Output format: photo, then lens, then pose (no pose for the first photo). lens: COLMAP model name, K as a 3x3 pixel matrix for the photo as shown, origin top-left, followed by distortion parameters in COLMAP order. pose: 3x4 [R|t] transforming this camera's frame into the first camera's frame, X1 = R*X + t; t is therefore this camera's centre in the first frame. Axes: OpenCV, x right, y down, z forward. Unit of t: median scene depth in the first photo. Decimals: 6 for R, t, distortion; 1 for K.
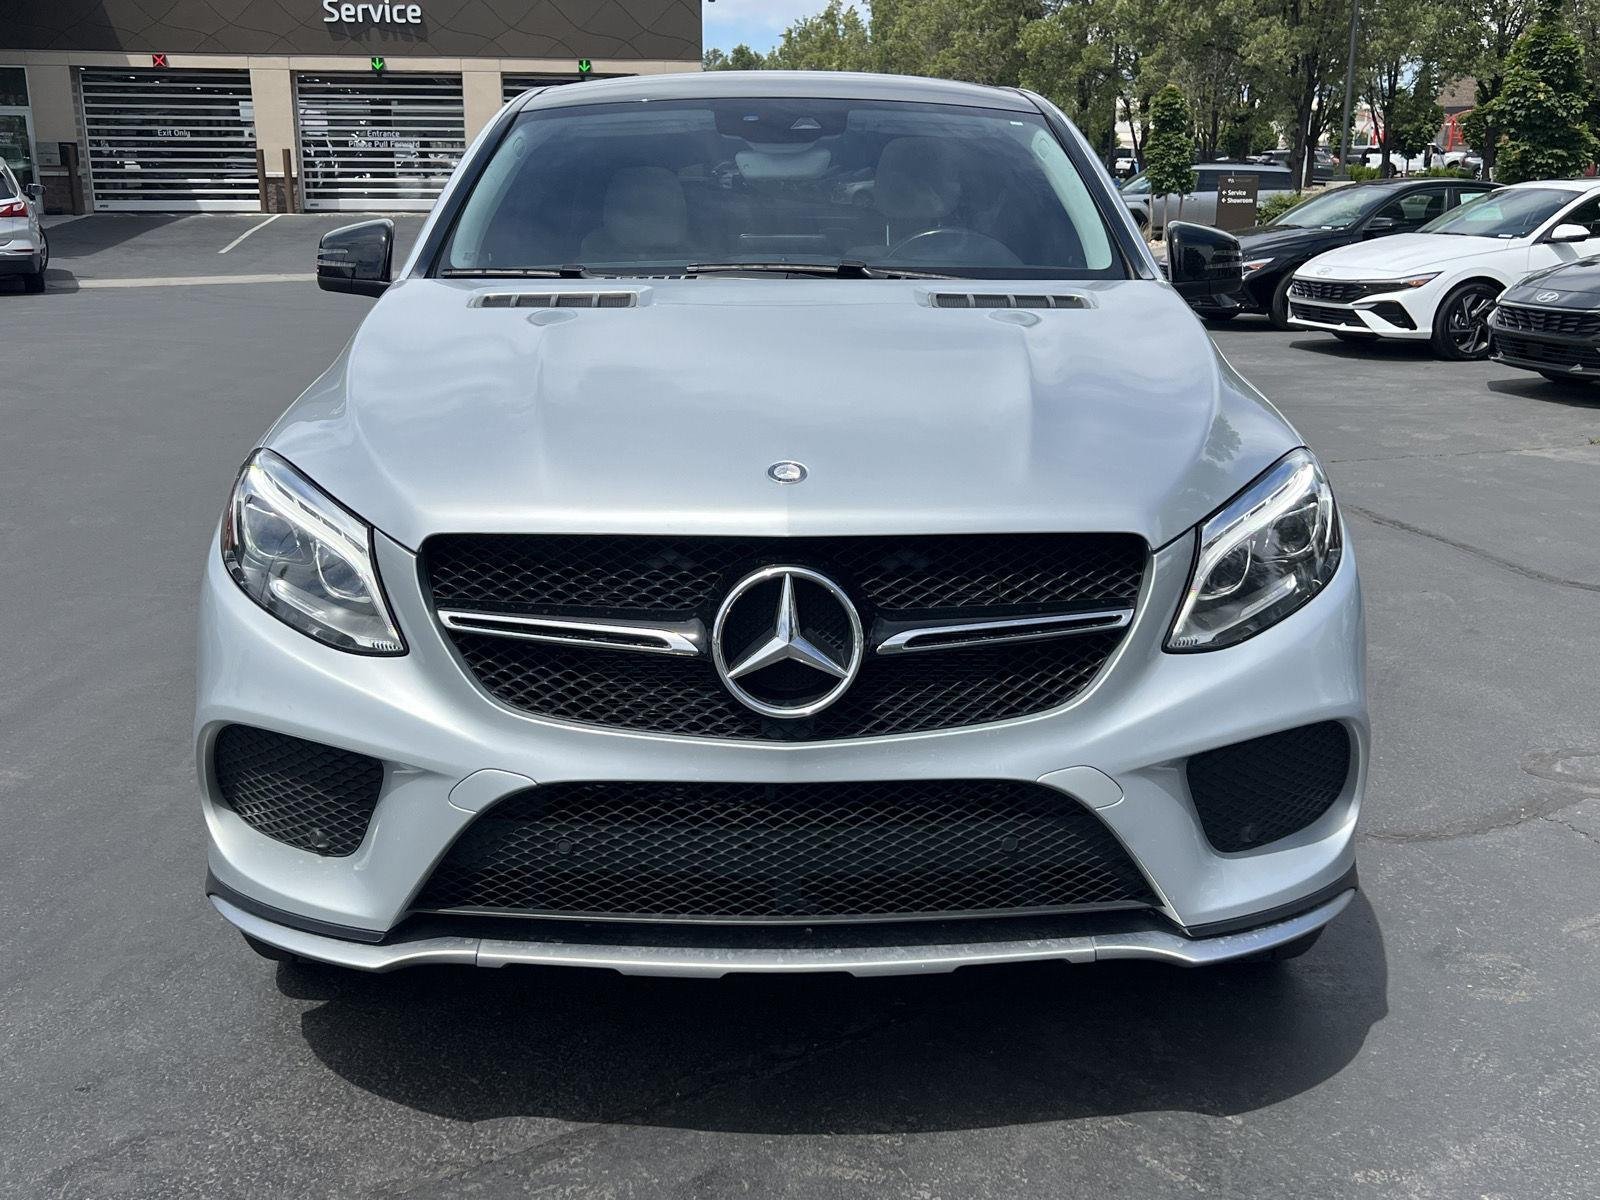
lens RADIAL K [[1700.2, 0, 807.4], [0, 1700.2, 600.4], [0, 0, 1]] dist [0.031534, 0.000000]
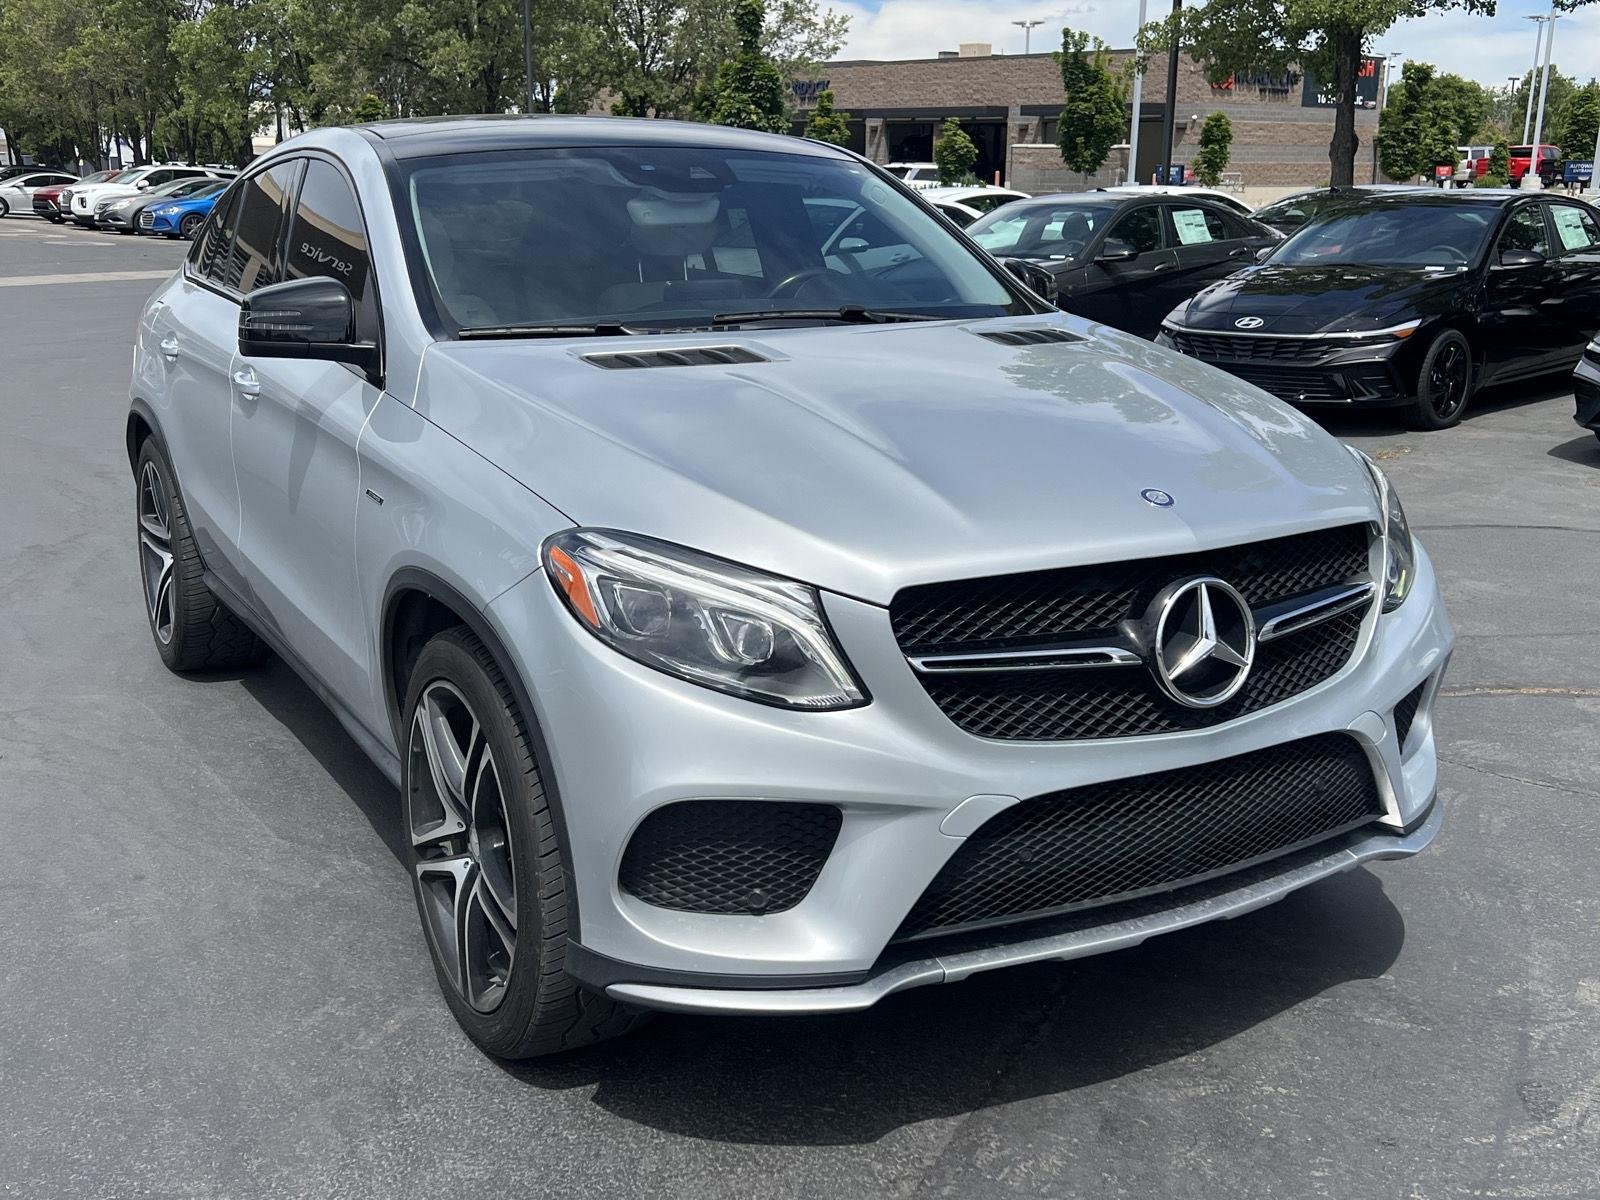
lens RADIAL K [[1700.2, 0, 807.9], [0, 1700.2, 605.5], [0, 0, 1]] dist [0.031534, 0.000000]
pose [[0.875178, -0.124496, 0.467509, -0.458684], [0.124254, 0.991750, 0.031496, -0.040902], [-0.467573, 0.030526, 0.883427, 0.053083]]
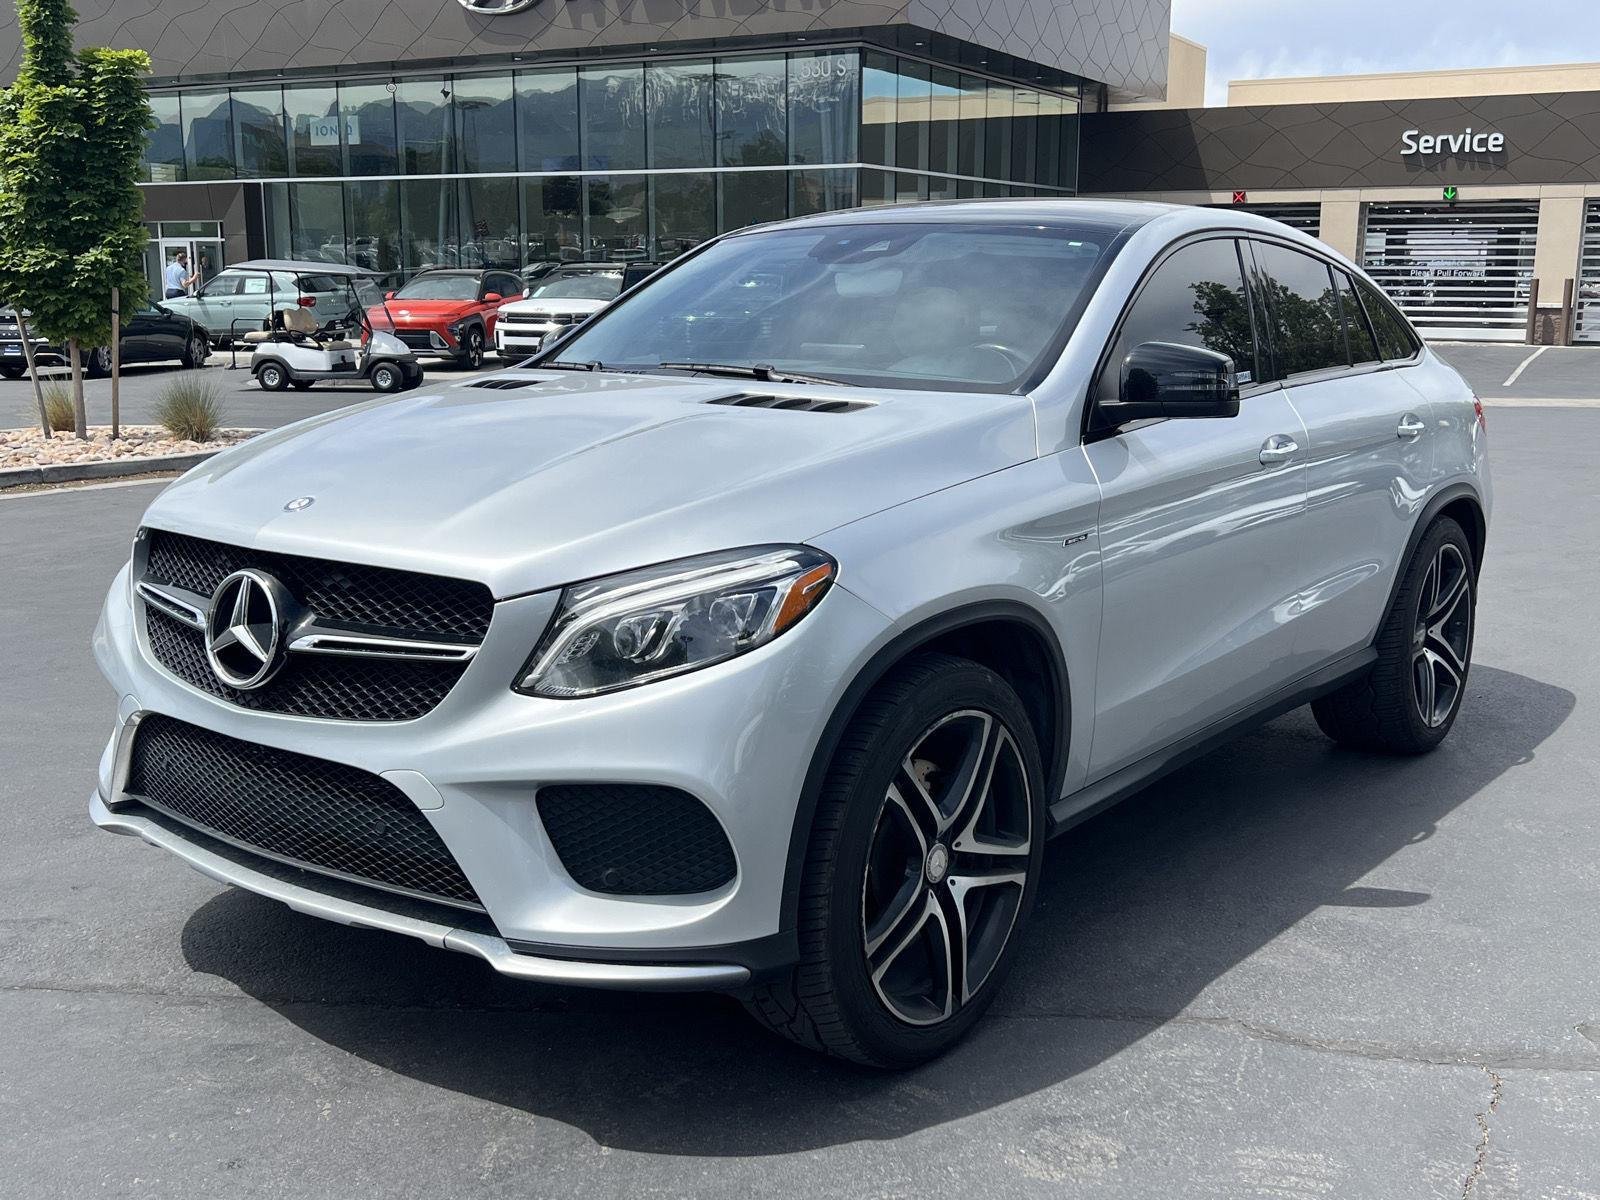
lens RADIAL K [[1700.2, 0, 804.8], [0, 1700.2, 597.2], [0, 0, 1]] dist [0.031534, 0.000000]
pose [[0.782456, 0.123516, -0.610333, 0.649901], [-0.168354, 0.985591, -0.016373, -0.029118], [0.599516, 0.115563, 0.791976, 0.124647]]
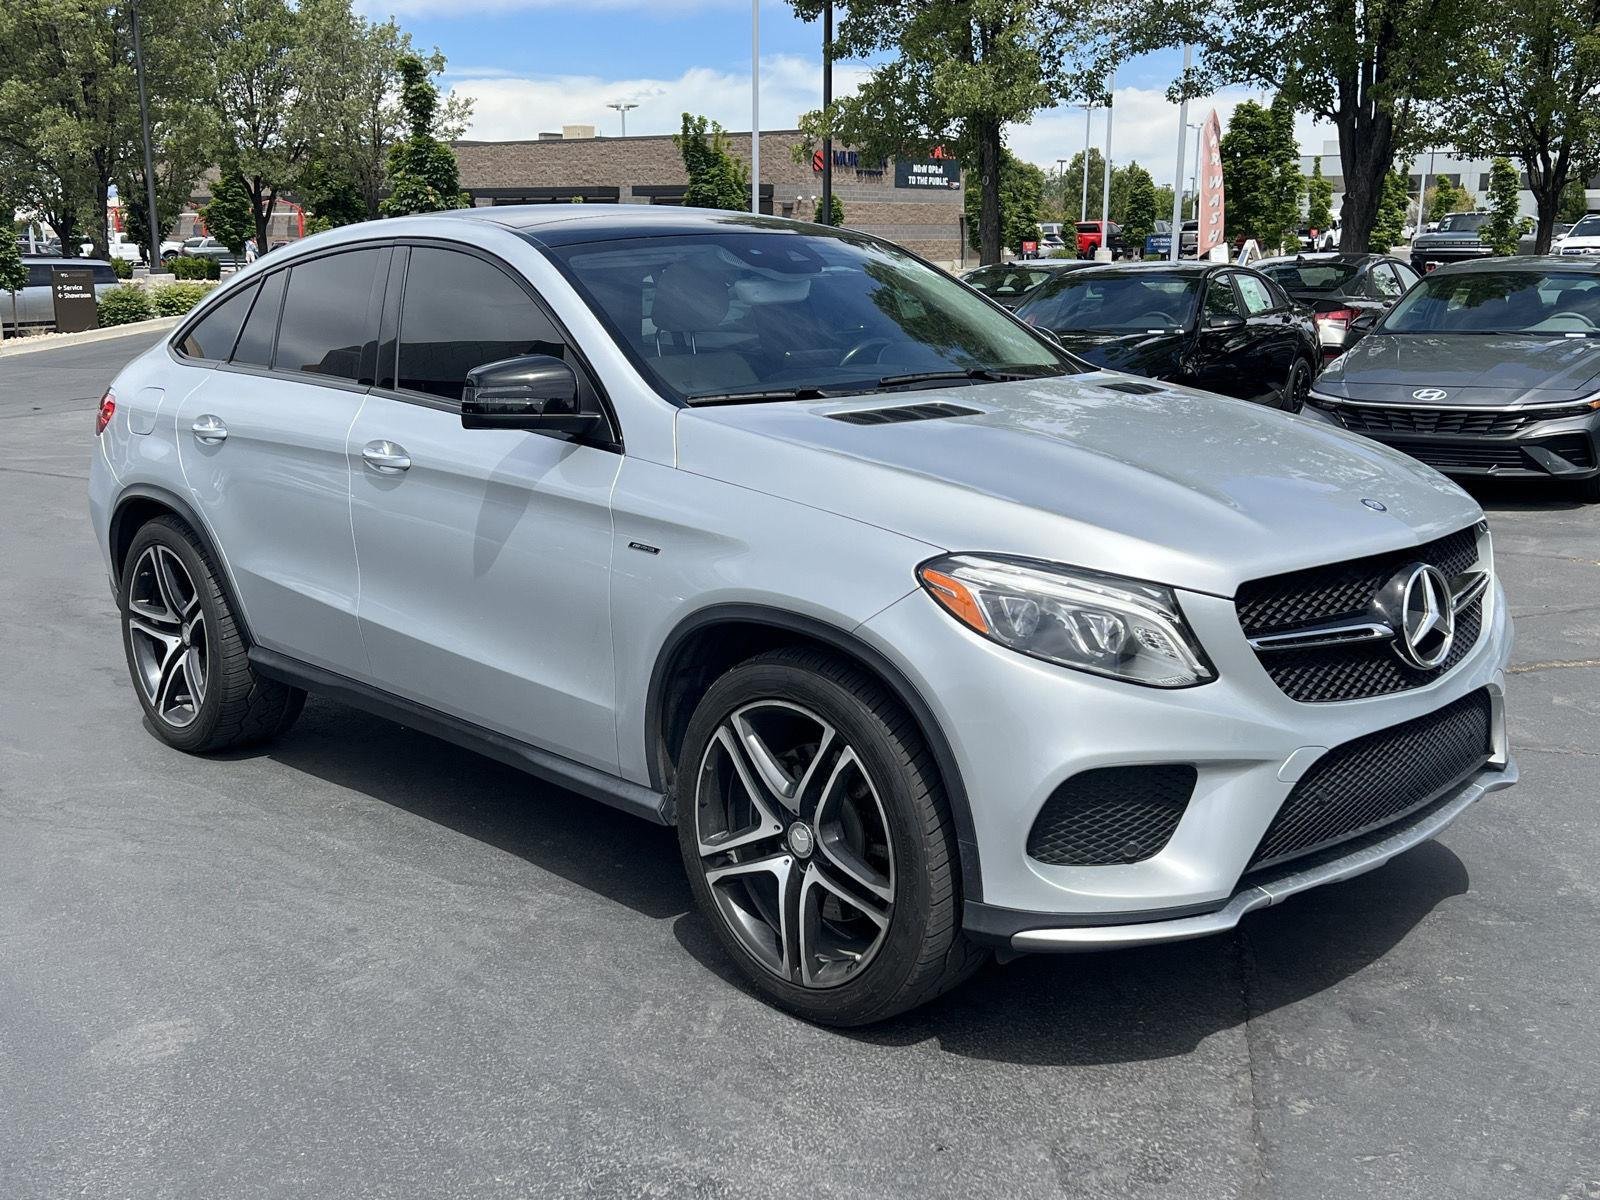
lens RADIAL K [[1700.2, 0, 802.0], [0, 1700.2, 603.0], [0, 0, 1]] dist [0.031534, 0.000000]
pose [[0.733263, -0.152669, 0.662584, -0.804538], [0.183133, 0.982800, 0.023784, -0.070189], [-0.654819, 0.103901, 0.748610, 0.139007]]
